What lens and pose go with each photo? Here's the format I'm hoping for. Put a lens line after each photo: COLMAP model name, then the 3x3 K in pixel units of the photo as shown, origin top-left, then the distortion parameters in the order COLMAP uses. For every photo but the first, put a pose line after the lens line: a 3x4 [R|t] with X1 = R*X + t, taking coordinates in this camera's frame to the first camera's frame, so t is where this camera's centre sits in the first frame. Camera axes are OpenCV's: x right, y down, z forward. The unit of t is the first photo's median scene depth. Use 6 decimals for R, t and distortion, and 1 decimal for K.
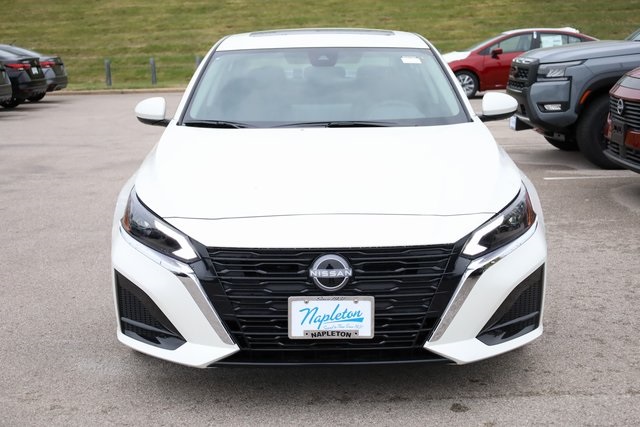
lens RADIAL K [[1149.2, 0, 319.8], [0, 1149.2, 214.5], [0, 0, 1]] dist [0.035359, 0.000000]
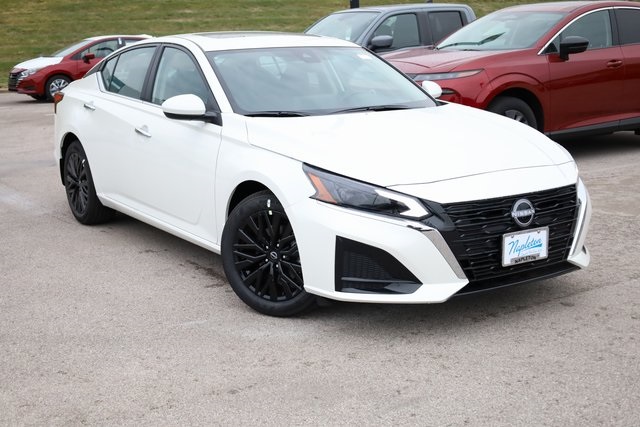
lens RADIAL K [[1149.2, 0, 319.2], [0, 1149.2, 212.6], [0, 0, 1]] dist [0.035359, 0.000000]
pose [[0.744339, -0.098669, 0.660472, -1.027528], [0.106475, 0.993907, 0.028486, -0.012090], [-0.659259, 0.049121, 0.750310, 0.155059]]
